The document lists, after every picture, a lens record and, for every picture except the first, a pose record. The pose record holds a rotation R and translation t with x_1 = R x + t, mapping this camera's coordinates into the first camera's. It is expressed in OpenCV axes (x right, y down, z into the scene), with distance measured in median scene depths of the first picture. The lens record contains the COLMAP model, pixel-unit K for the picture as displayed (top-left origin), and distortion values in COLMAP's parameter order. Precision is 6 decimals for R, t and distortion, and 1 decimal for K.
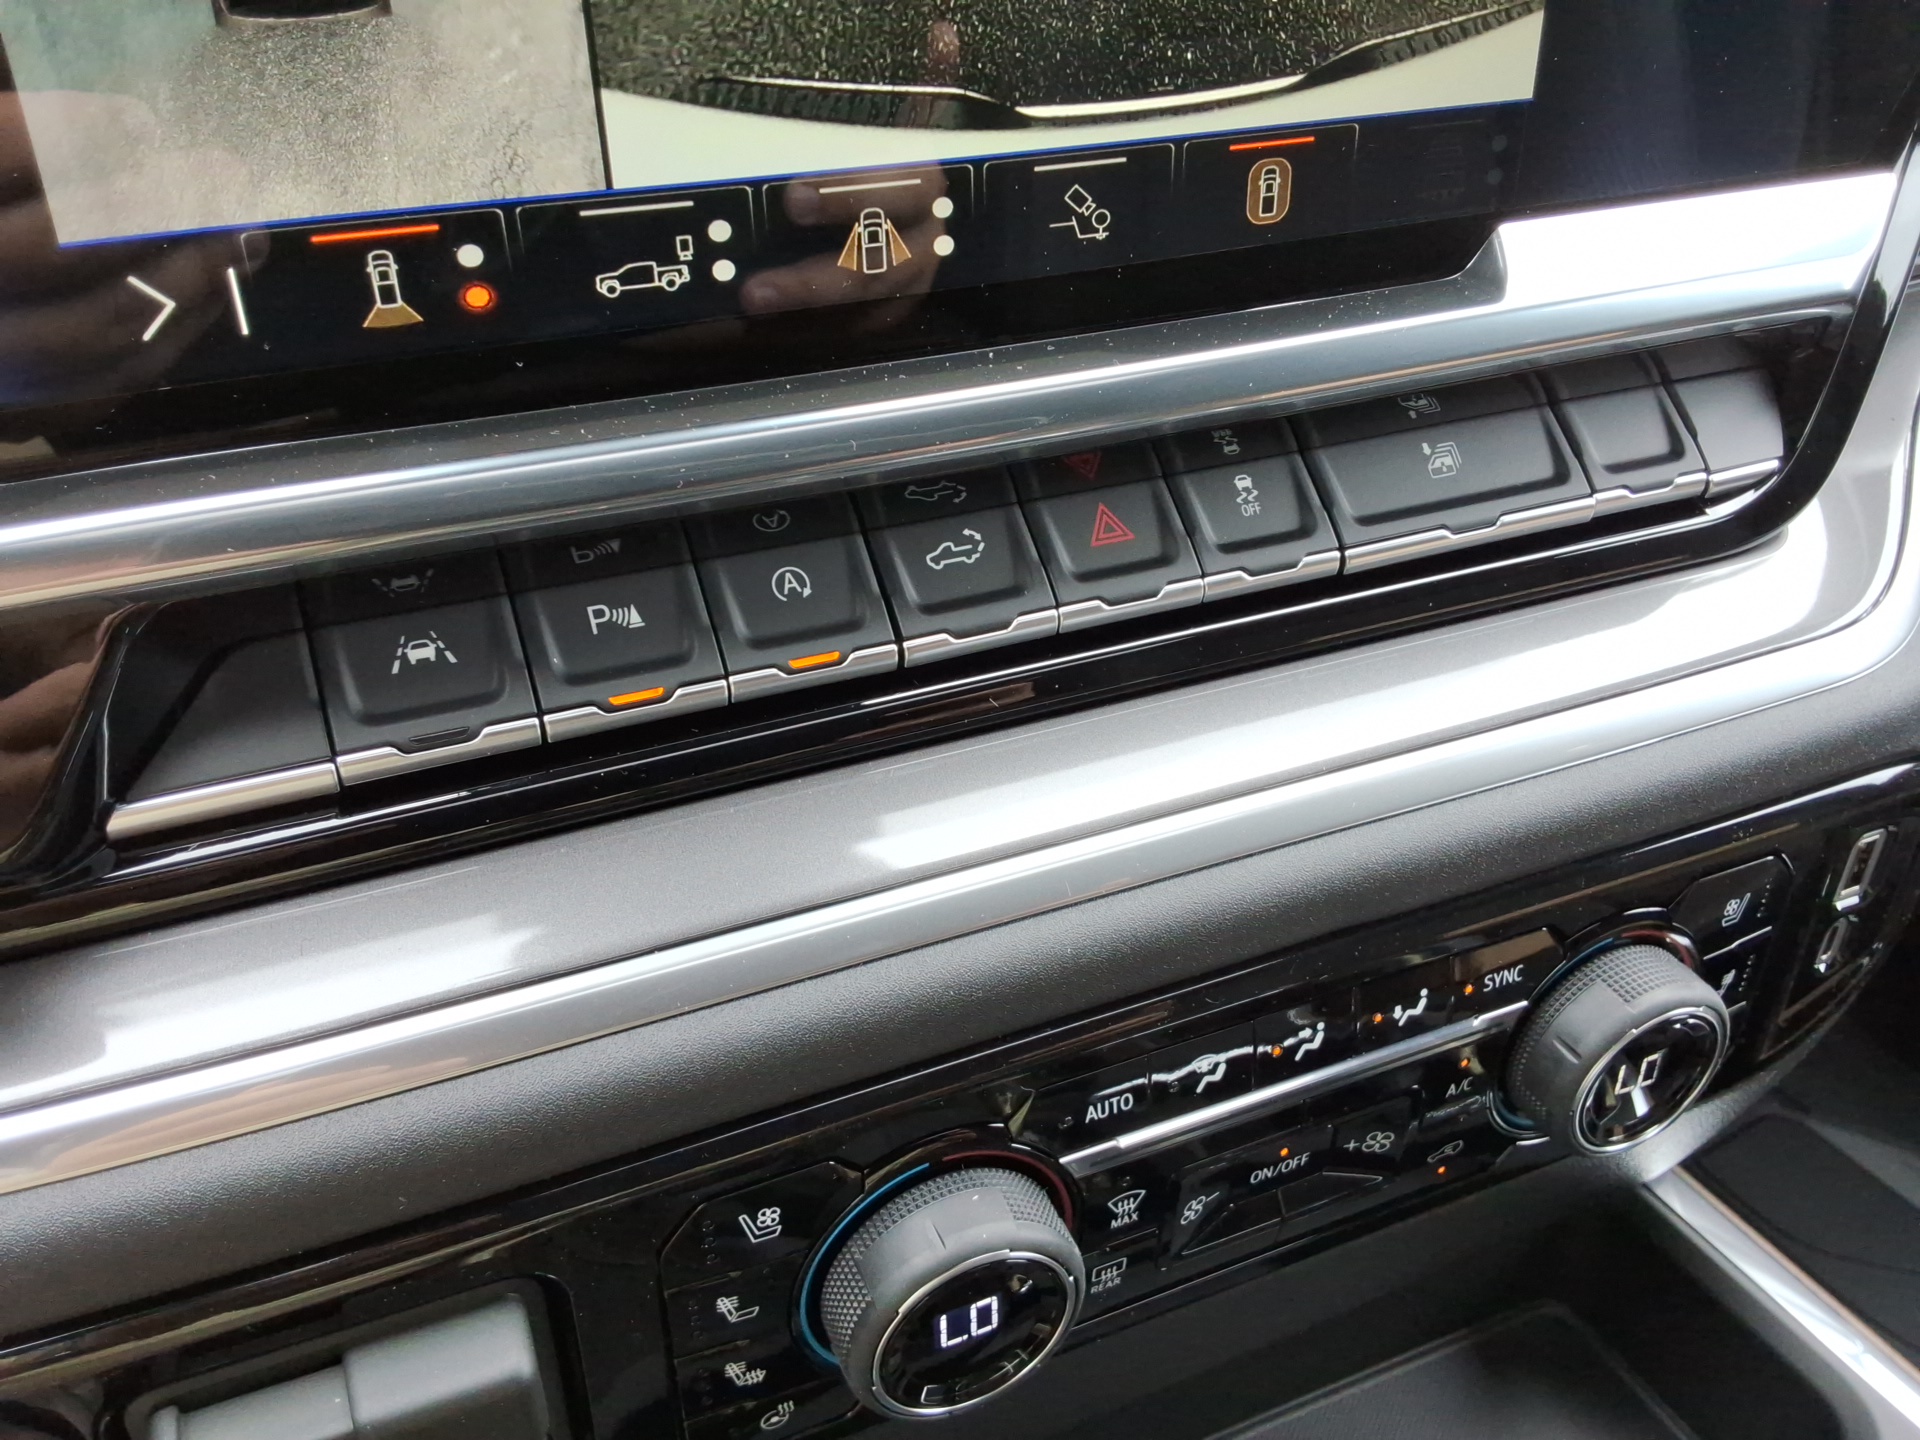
lens RADIAL K [[1540.0, 0, 963.2], [0, 1540.0, 711.0], [0, 0, 1]] dist [0.105594, -0.156567]
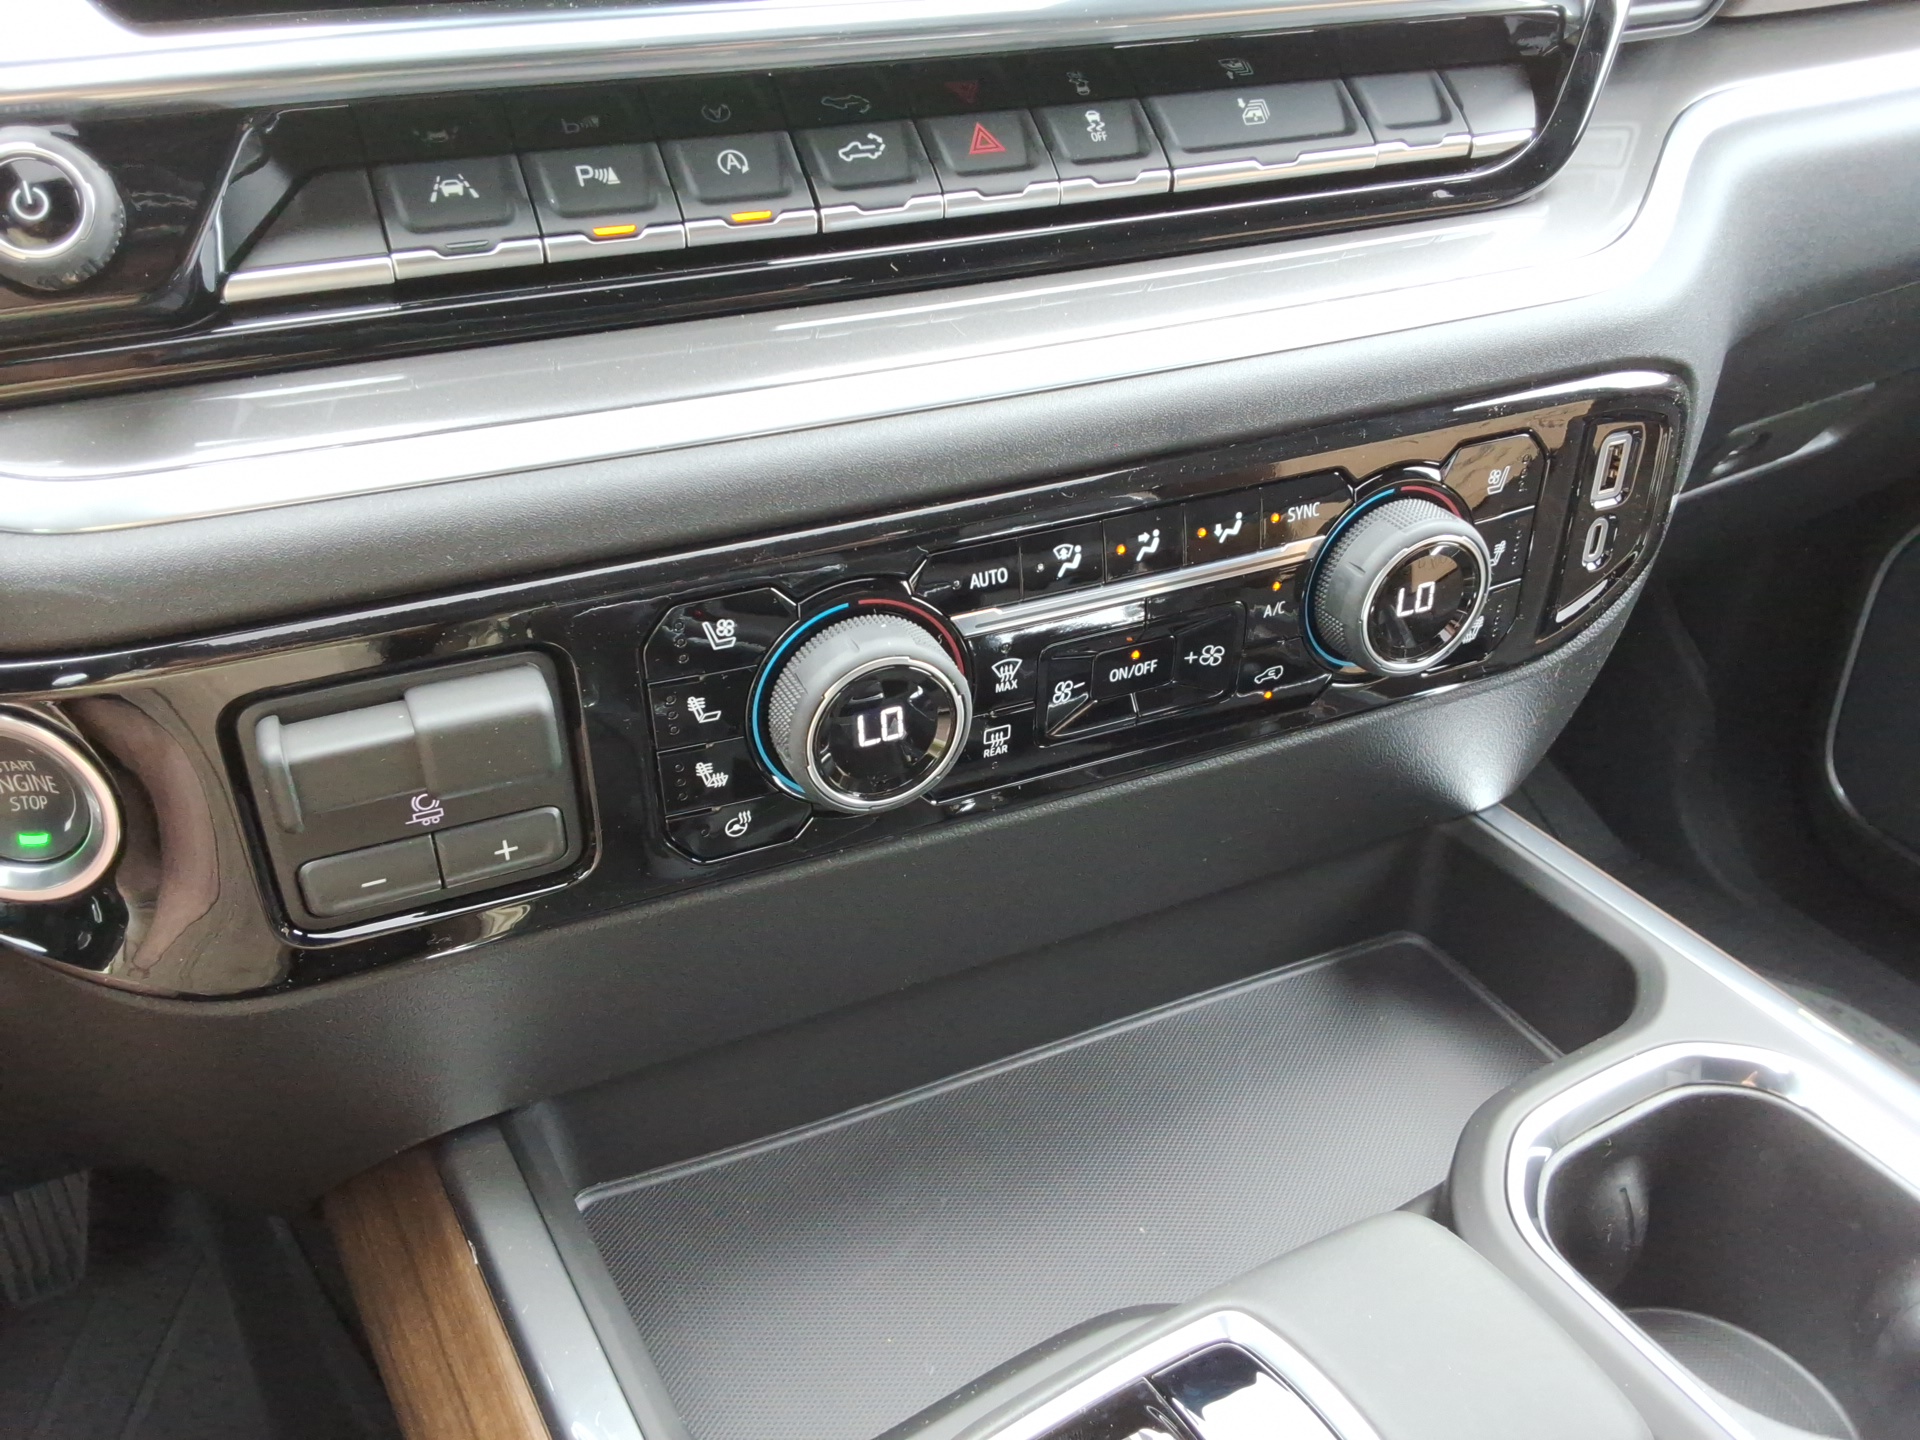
lens RADIAL K [[1540.0, 0, 967.8], [0, 1540.0, 719.3], [0, 0, 1]] dist [0.105594, -0.156567]
pose [[0.999783, -0.017924, 0.010623, 0.058795], [0.018092, 0.999709, -0.015957, 0.381695], [-0.010334, 0.016146, 0.999816, -0.281736]]
